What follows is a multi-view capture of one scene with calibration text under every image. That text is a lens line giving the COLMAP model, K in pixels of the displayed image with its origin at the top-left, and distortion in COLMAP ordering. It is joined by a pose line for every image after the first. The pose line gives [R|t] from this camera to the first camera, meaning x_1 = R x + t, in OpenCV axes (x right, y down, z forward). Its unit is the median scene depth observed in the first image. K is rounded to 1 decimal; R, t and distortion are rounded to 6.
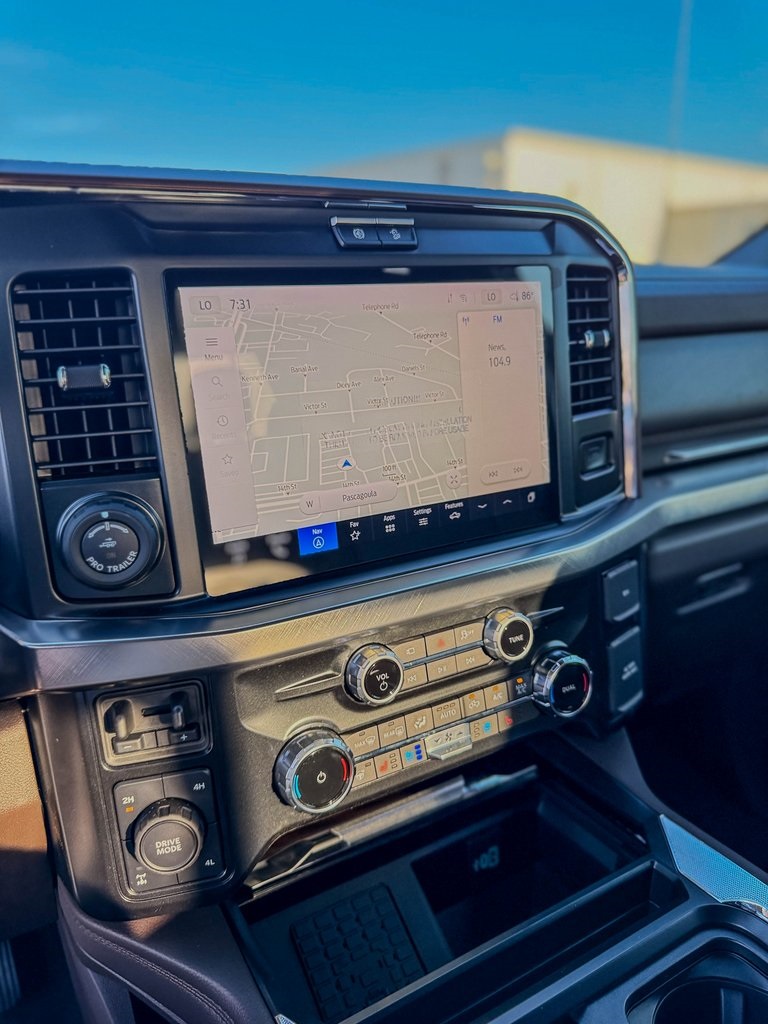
lens RADIAL K [[740.0, 0, 384.0], [0, 740.0, 512.0], [0, 0, 1]] dist [0.083633, -0.179090]
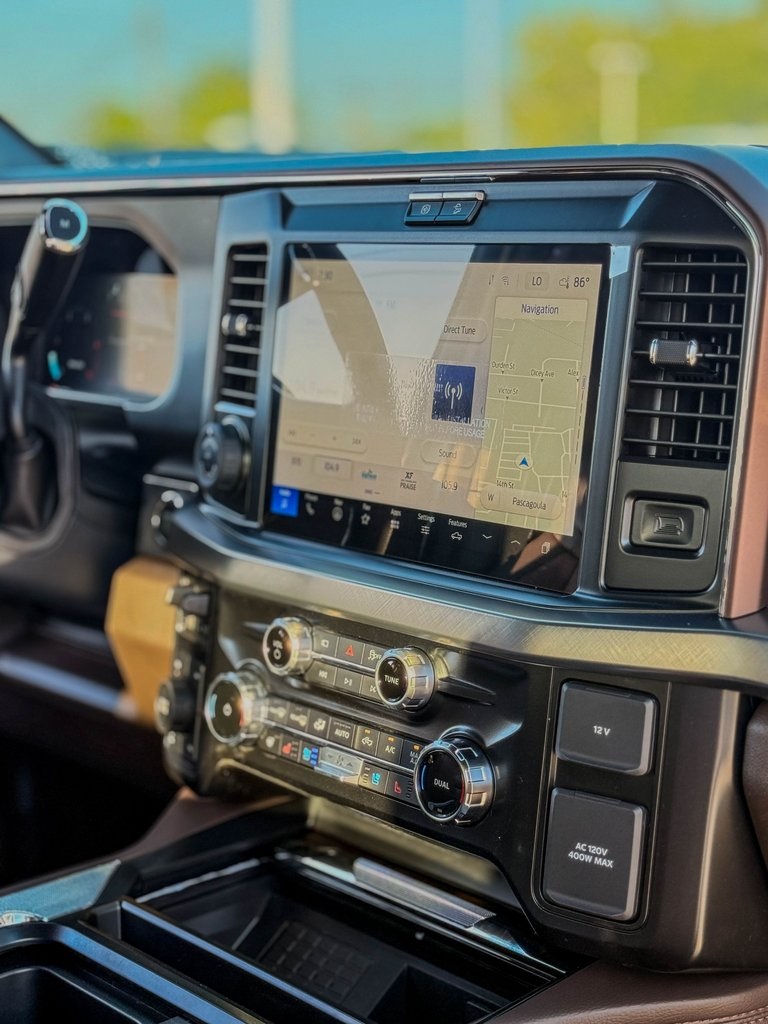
lens RADIAL K [[1695.6, 0, 384.0], [0, 1695.6, 512.0], [0, 0, 1]] dist [0.147017, 0.104541]
pose [[0.212777, 0.185268, -0.959376, 1.965679], [-0.277921, 0.952780, 0.122355, -0.238999], [0.936742, 0.240596, 0.254219, 0.462299]]
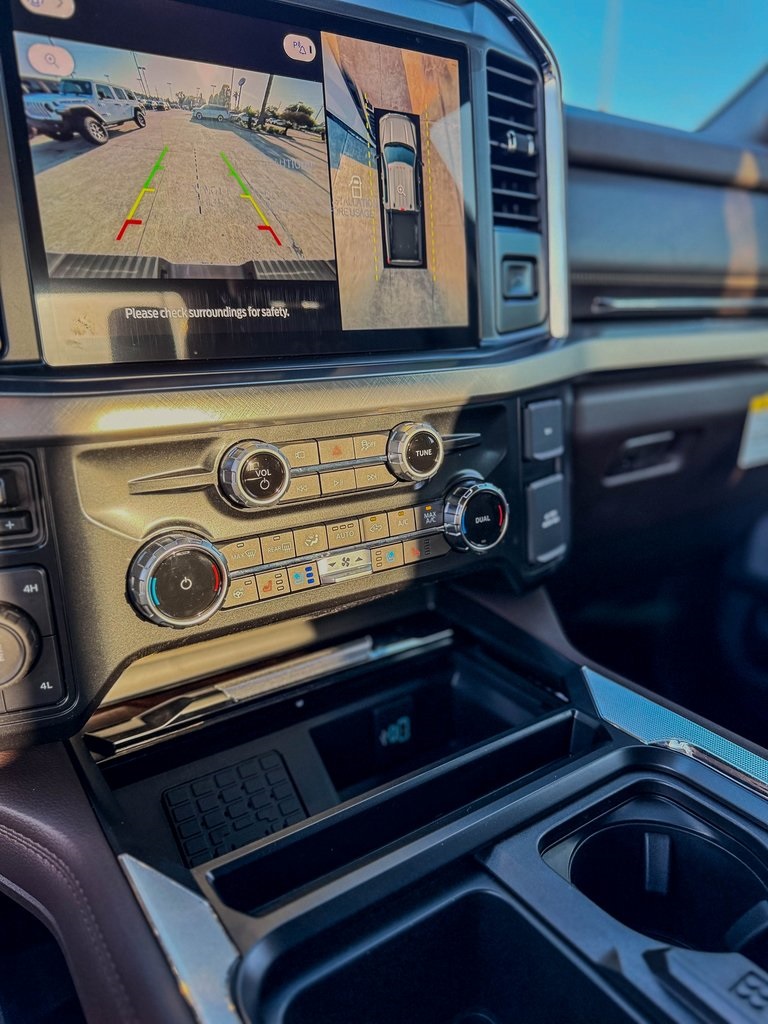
lens RADIAL K [[729.0, 0, 384.0], [0, 729.0, 512.0], [0, 0, 1]] dist [0.077382, -0.107014]
pose [[0.996940, 0.007771, 0.077782, 0.064217], [-0.008782, 0.999881, 0.012664, 0.230421], [-0.077674, -0.013309, 0.996890, 0.140525]]
